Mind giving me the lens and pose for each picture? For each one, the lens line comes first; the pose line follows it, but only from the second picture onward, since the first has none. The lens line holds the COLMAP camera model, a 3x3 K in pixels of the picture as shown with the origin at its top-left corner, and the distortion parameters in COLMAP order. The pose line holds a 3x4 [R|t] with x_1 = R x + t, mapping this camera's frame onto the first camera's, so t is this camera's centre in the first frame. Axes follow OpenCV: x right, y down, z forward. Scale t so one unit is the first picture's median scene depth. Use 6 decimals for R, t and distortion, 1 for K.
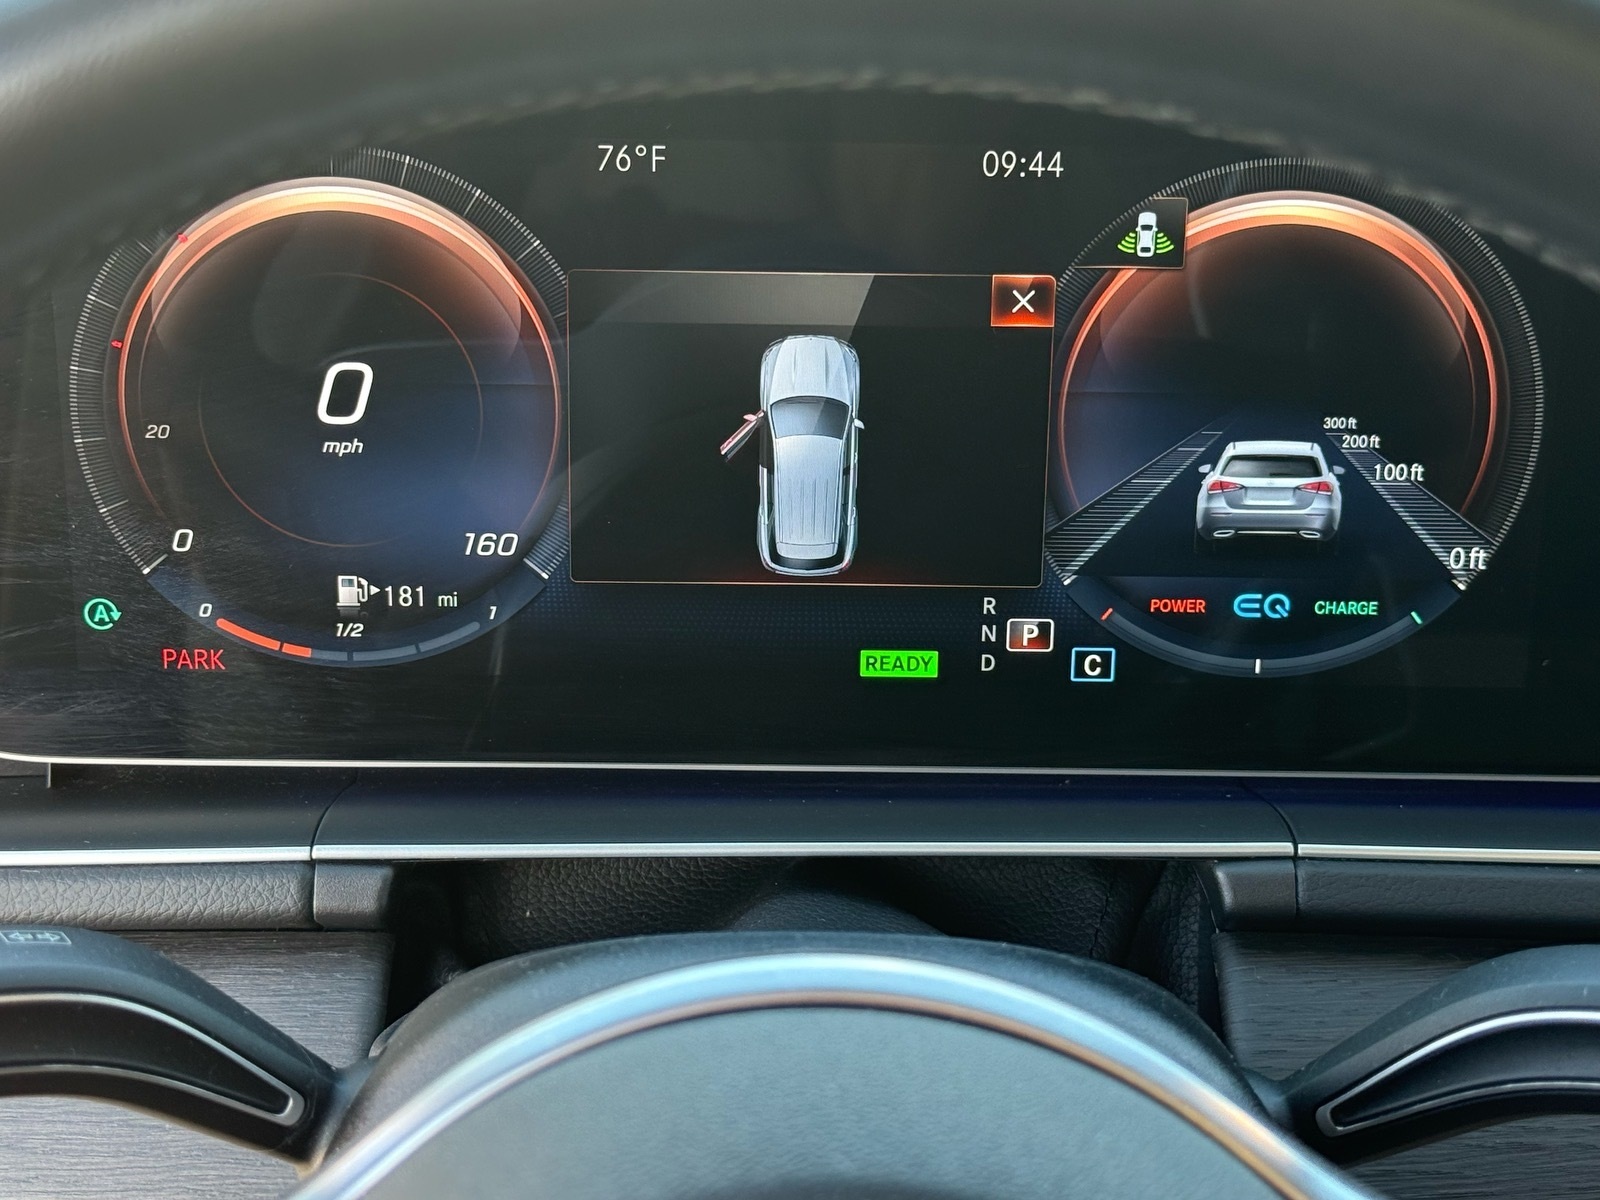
lens RADIAL K [[2709.9, 0, 806.0], [0, 2709.9, 597.6], [0, 0, 1]] dist [0.082324, 0.000000]
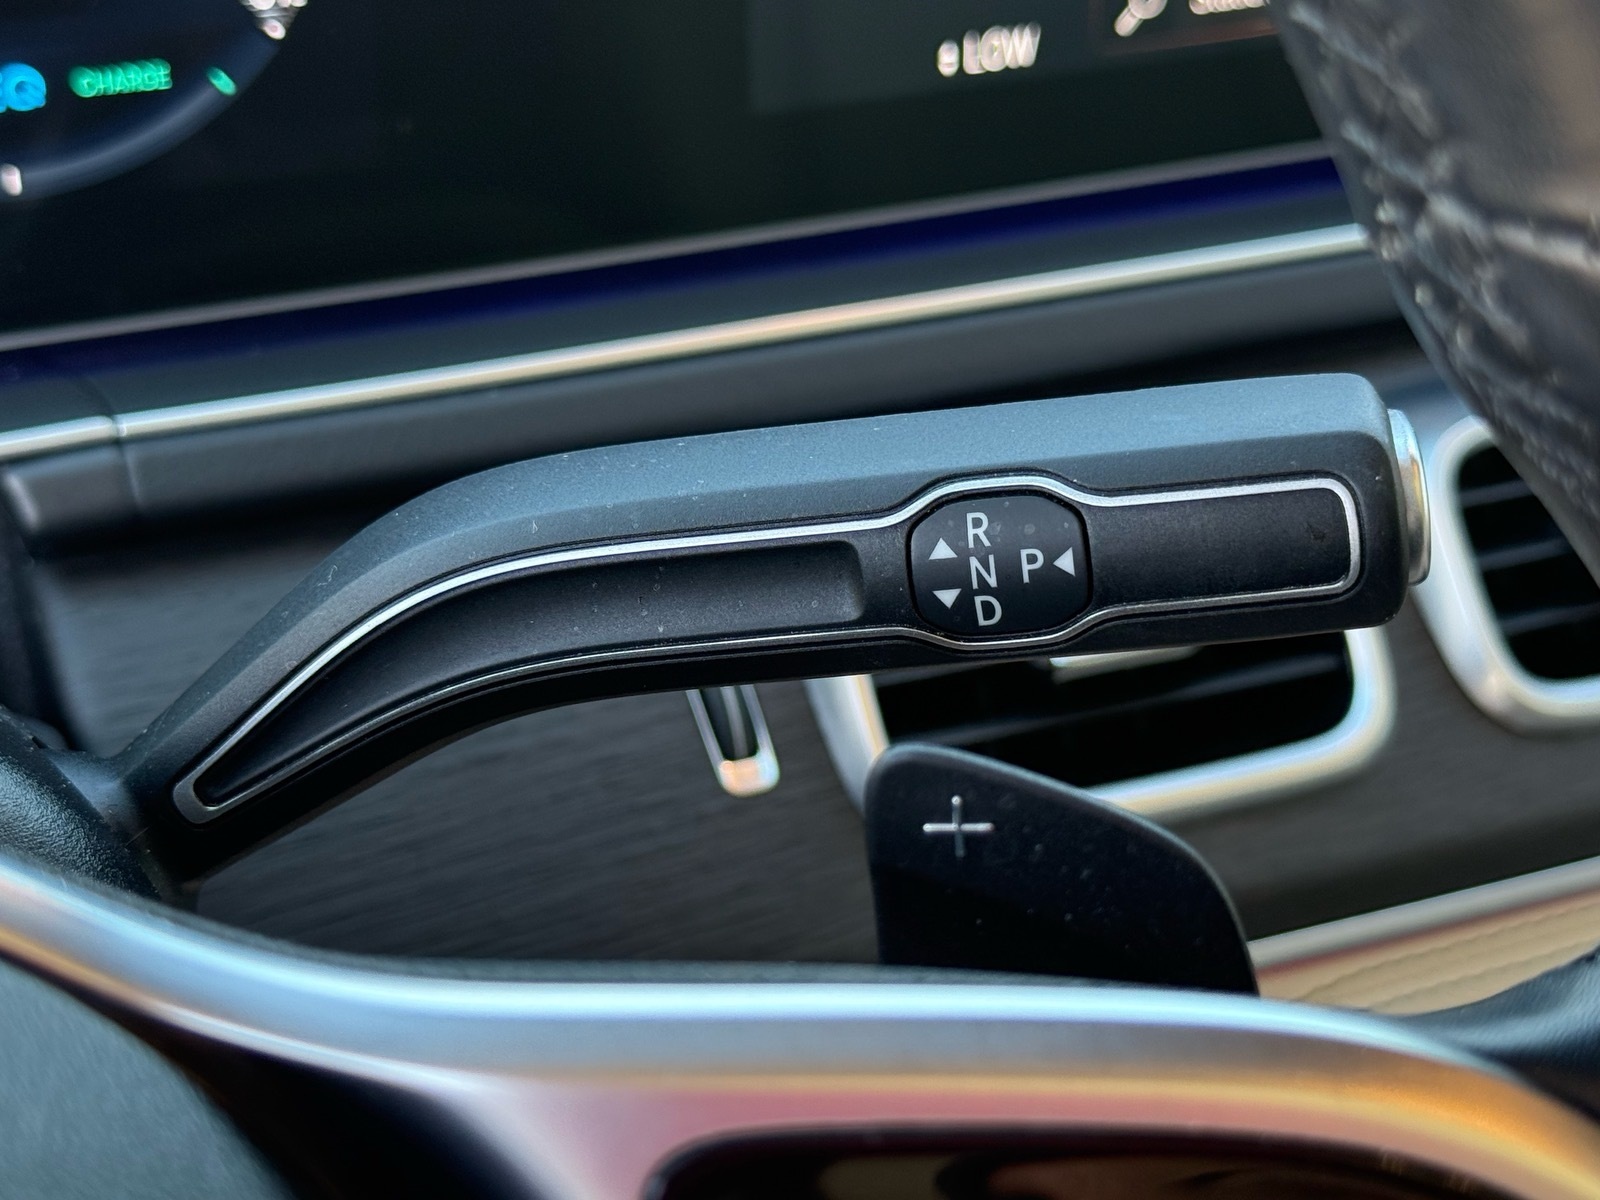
lens RADIAL K [[2700.5, 0, 805.1], [0, 2700.5, 604.0], [0, 0, 1]] dist [0.099530, 0.000000]
pose [[0.908234, -0.199755, 0.367707, 0.094340], [0.147701, 0.975181, 0.164944, 0.060285], [-0.391529, -0.095497, 0.915197, 0.351089]]
